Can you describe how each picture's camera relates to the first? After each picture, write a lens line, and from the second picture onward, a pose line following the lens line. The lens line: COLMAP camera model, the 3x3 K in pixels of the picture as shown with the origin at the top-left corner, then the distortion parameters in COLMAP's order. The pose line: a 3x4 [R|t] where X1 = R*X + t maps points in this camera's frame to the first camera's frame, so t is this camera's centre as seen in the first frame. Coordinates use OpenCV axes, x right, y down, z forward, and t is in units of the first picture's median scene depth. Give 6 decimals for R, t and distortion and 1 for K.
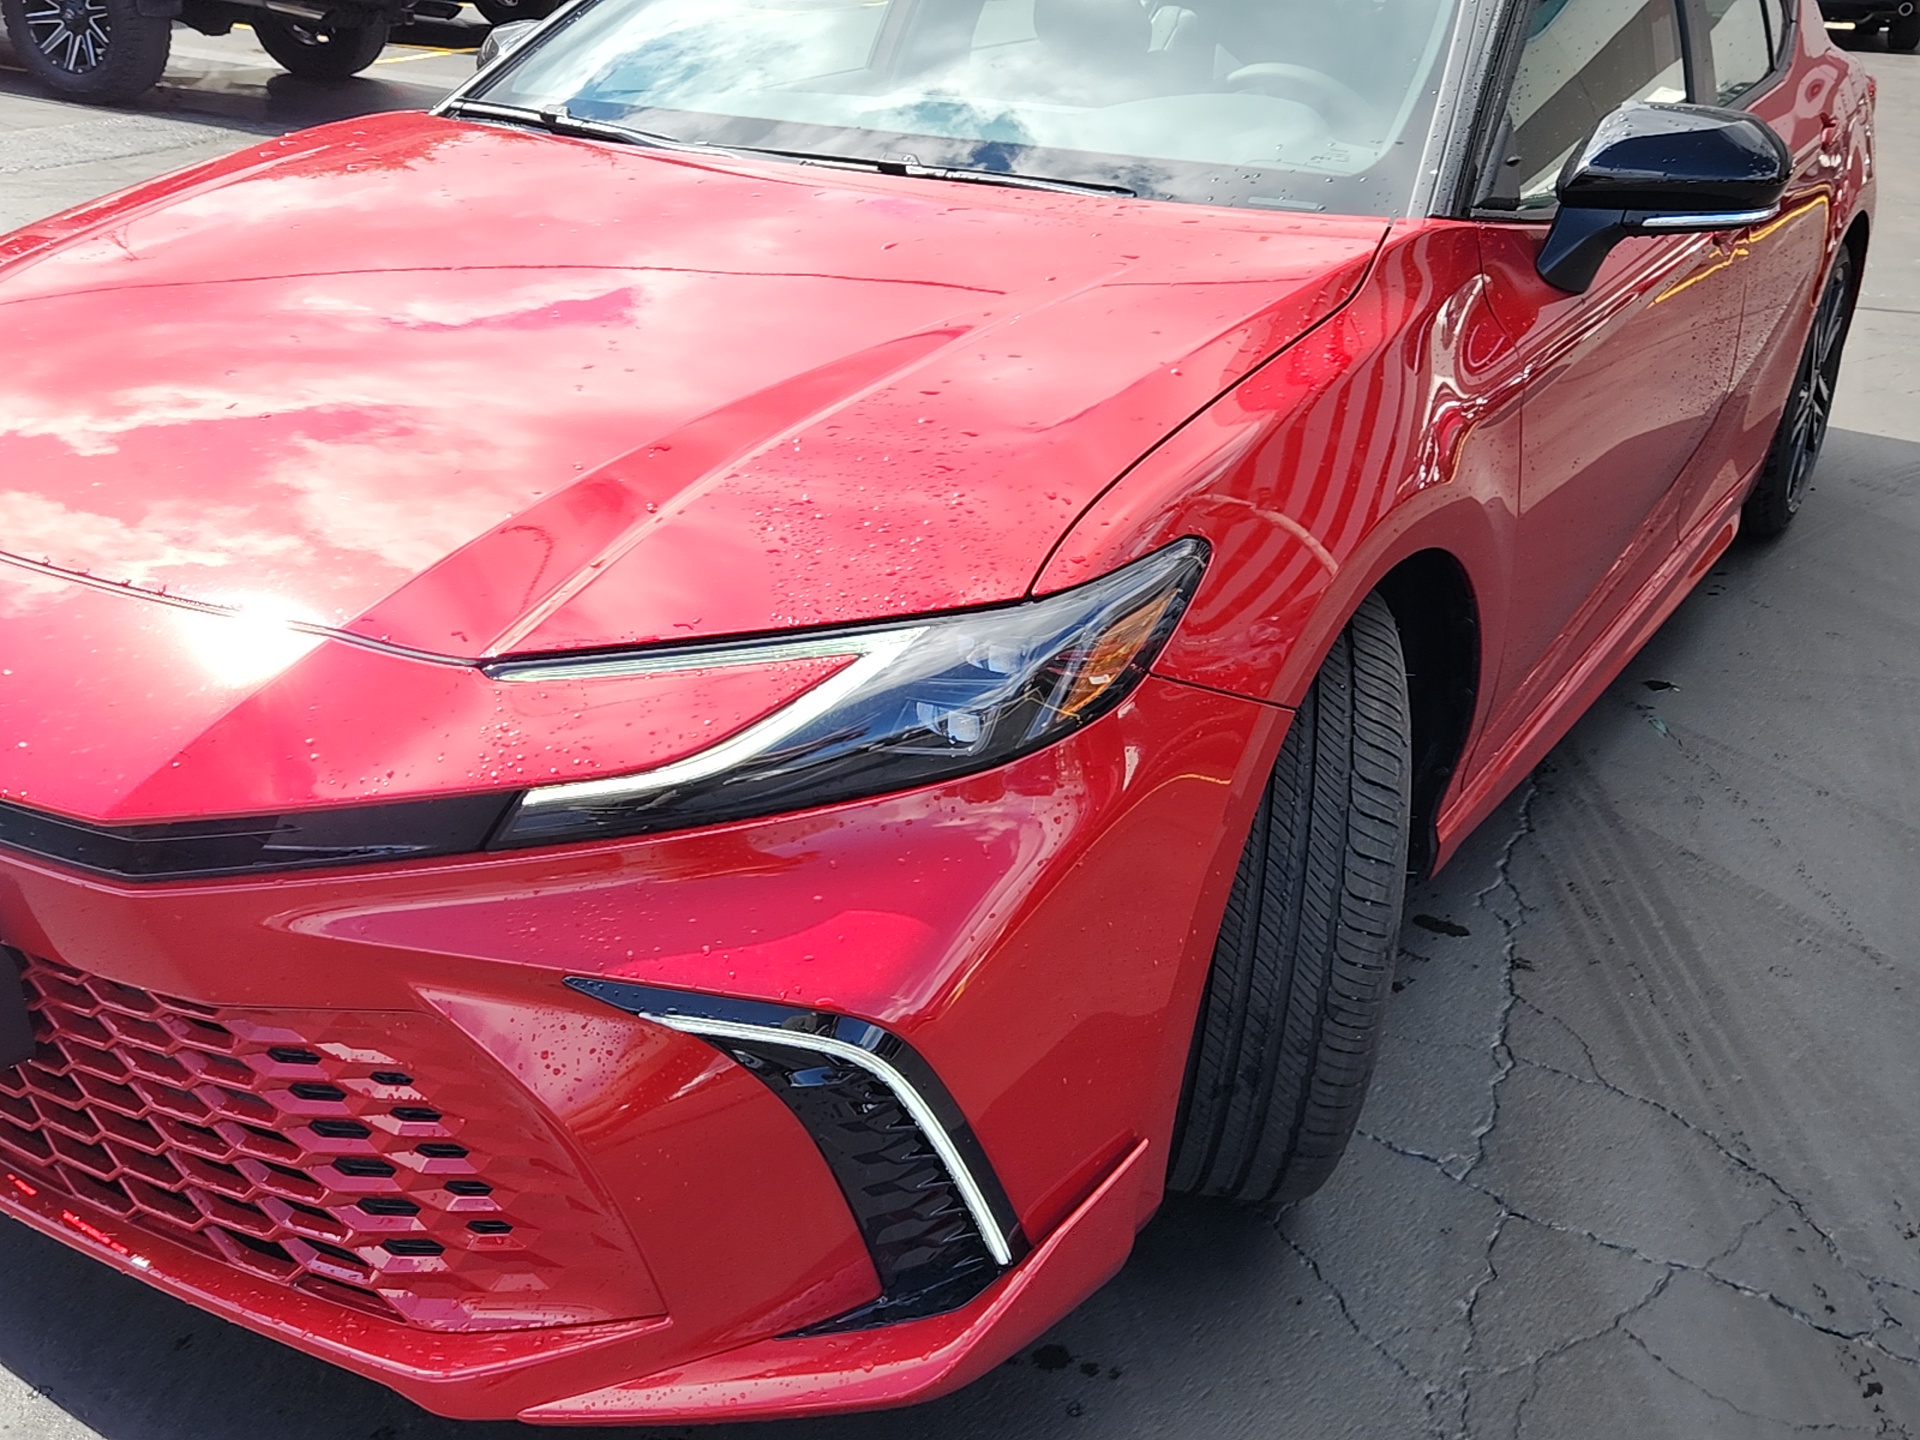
lens RADIAL K [[1833.9, 0, 961.5], [0, 1833.9, 708.9], [0, 0, 1]] dist [0.069526, -0.104213]
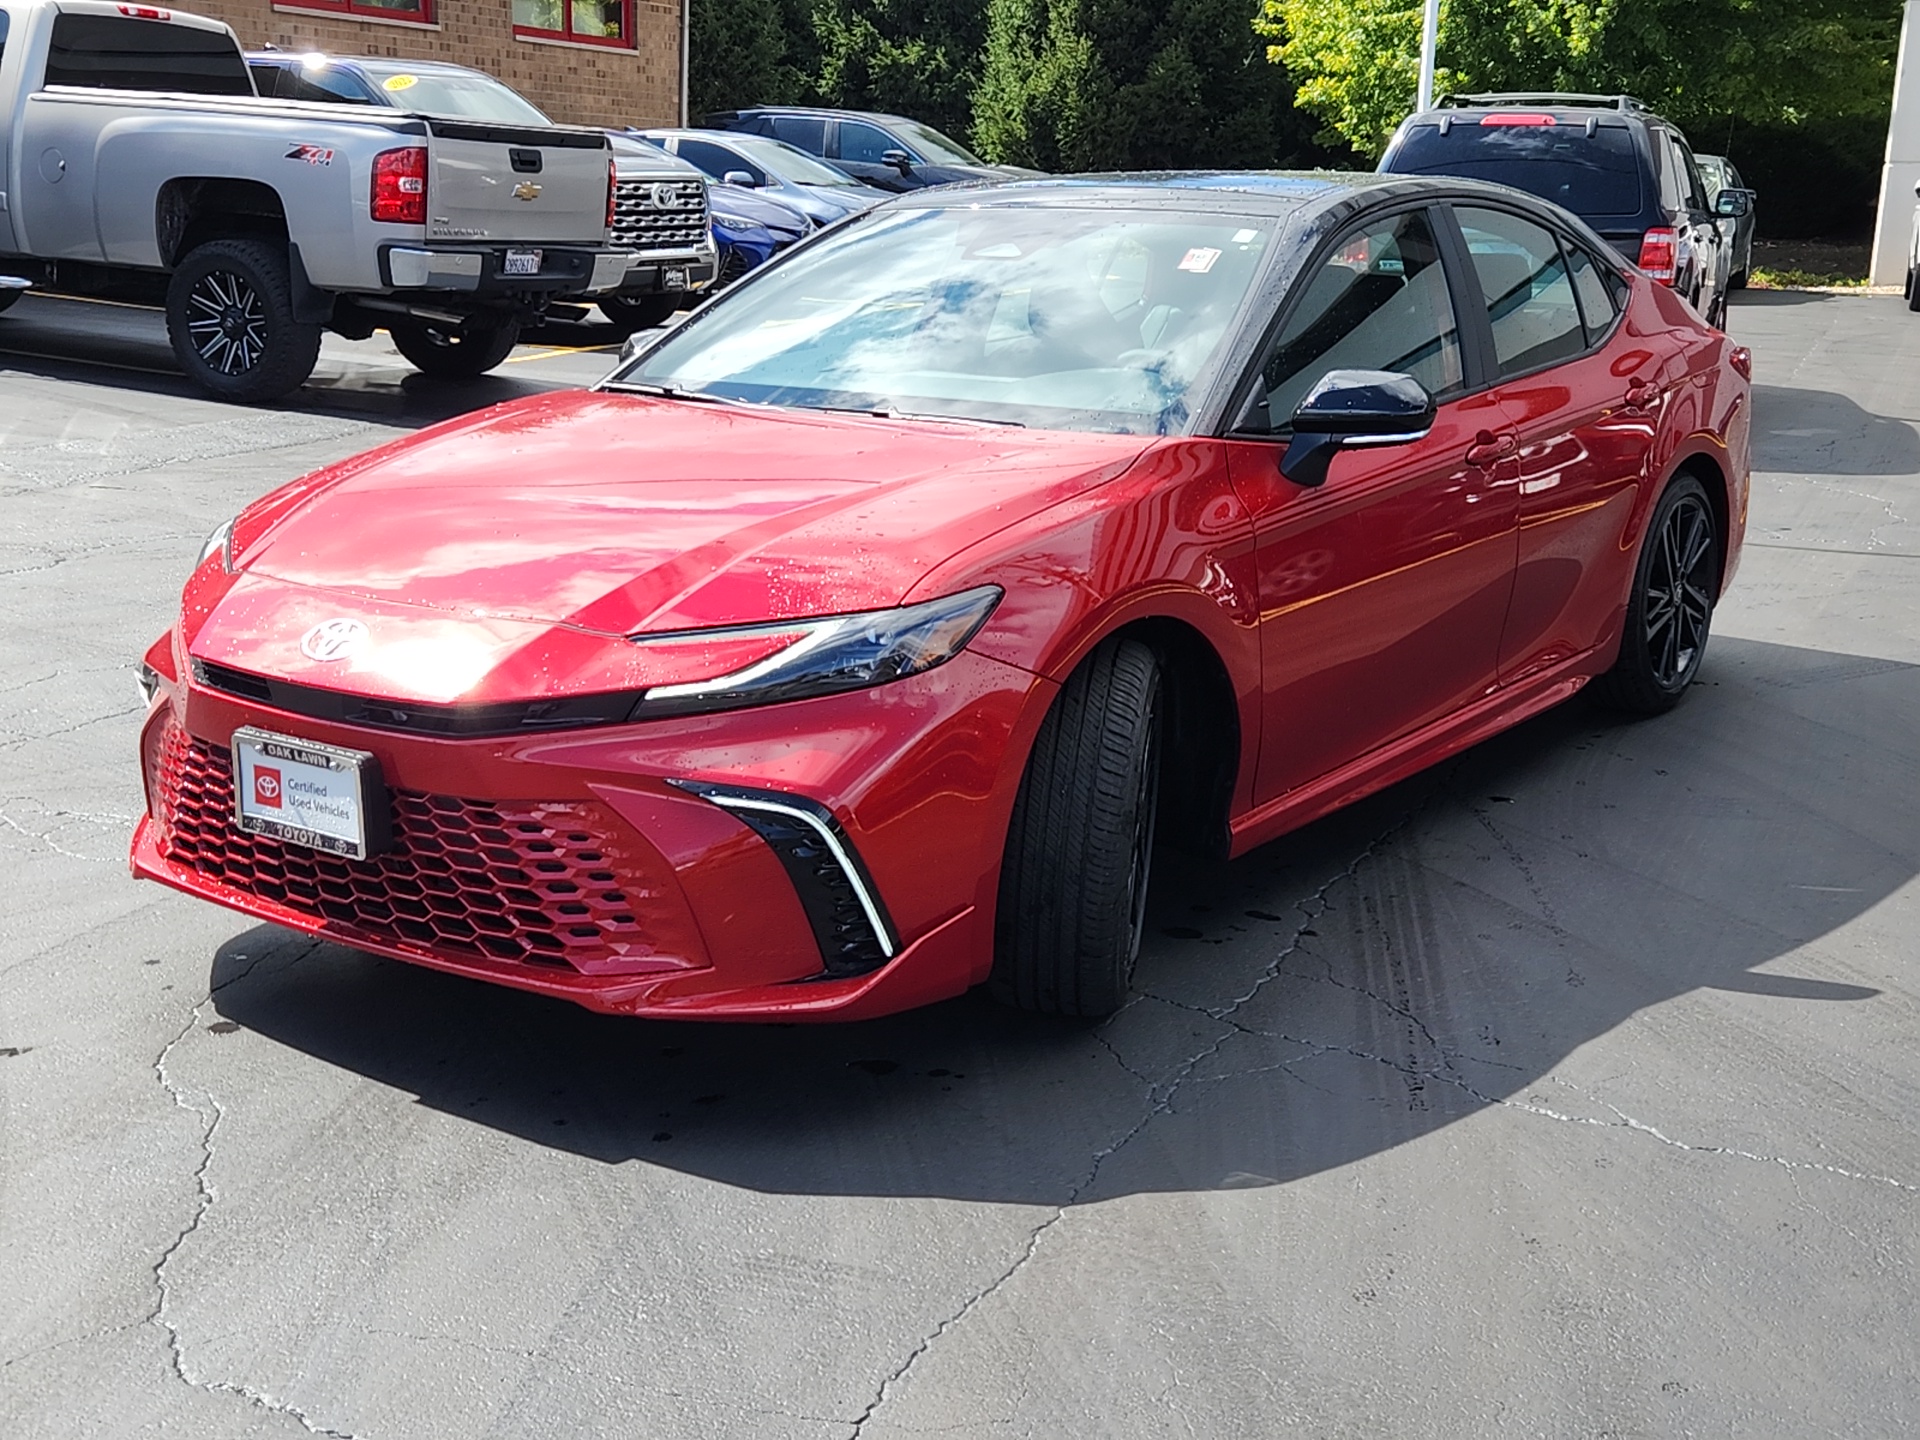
lens RADIAL K [[2026.5, 0, 1023.9], [0, 2026.5, 680.7], [0, 0, 1]] dist [0.084296, -0.169454]
pose [[0.999158, -0.009975, -0.039797, 0.104775], [0.002840, 0.984480, -0.175475, 0.164427], [0.040930, 0.175214, 0.983679, -0.465571]]
